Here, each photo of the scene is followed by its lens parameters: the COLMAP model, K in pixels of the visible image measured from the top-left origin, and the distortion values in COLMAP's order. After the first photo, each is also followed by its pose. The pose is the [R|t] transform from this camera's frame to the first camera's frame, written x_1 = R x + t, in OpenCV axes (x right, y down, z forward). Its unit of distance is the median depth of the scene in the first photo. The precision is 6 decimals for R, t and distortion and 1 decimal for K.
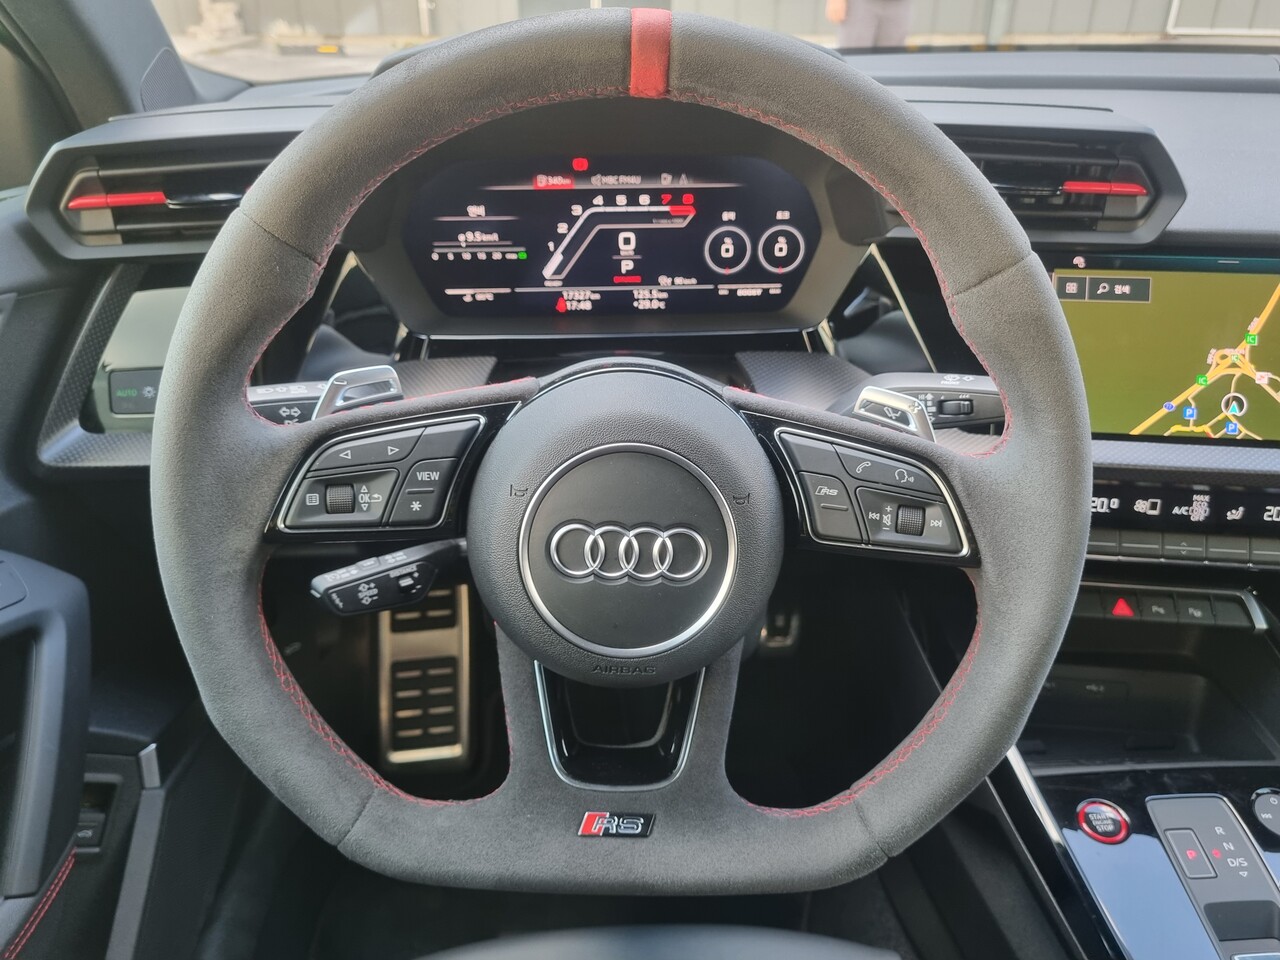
lens RADIAL K [[989.6, 0, 631.5], [0, 989.6, 484.1], [0, 0, 1]] dist [0.020644, -0.044625]
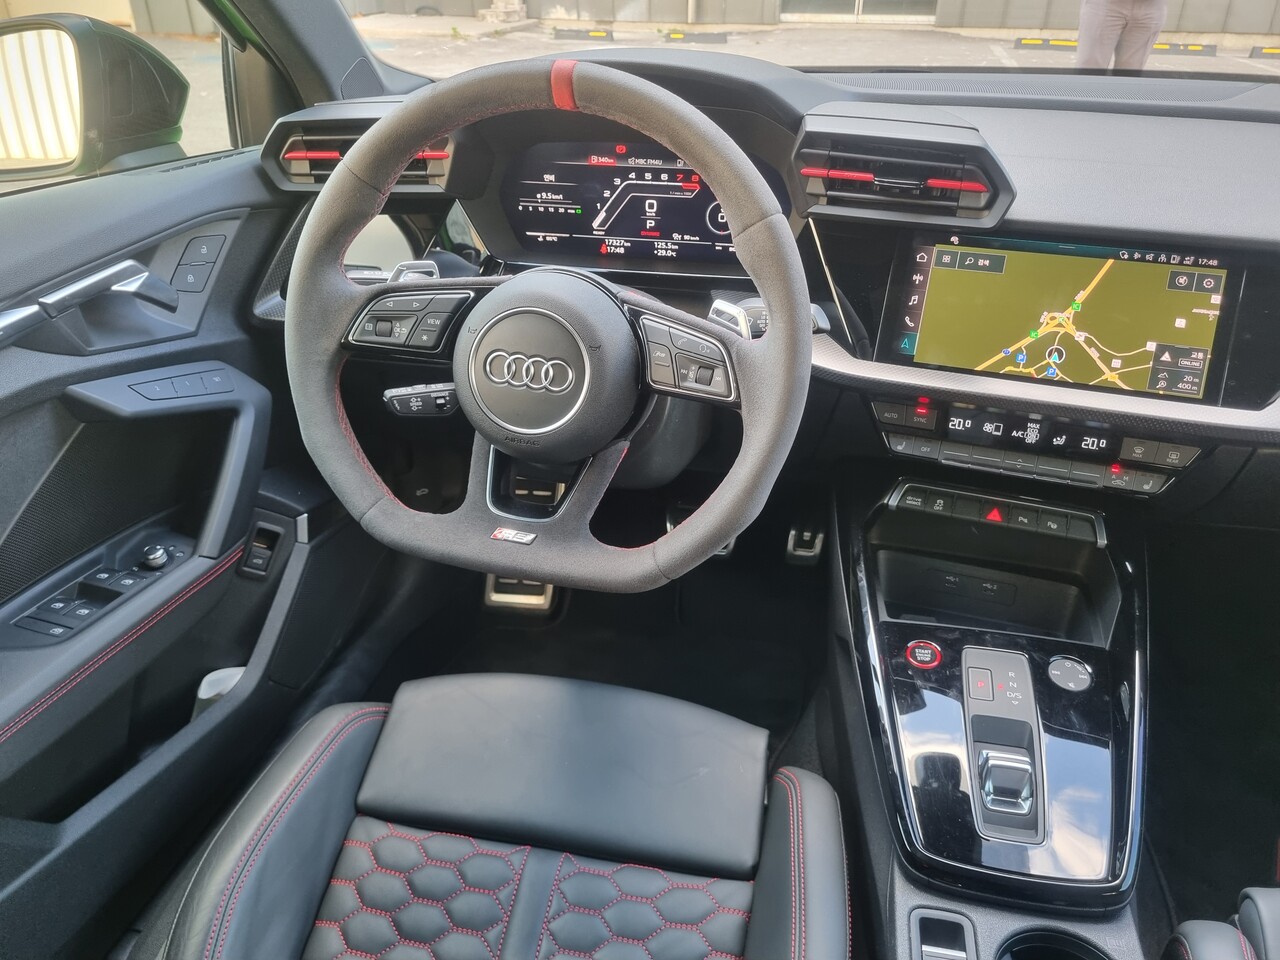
lens RADIAL K [[989.6, 0, 641.5], [0, 989.6, 481.3], [0, 0, 1]] dist [0.020644, -0.044625]
pose [[0.968421, 0.124161, -0.216204, 0.379186], [-0.121930, 0.992256, 0.023679, 0.125038], [0.217469, 0.003431, 0.976061, -0.420292]]
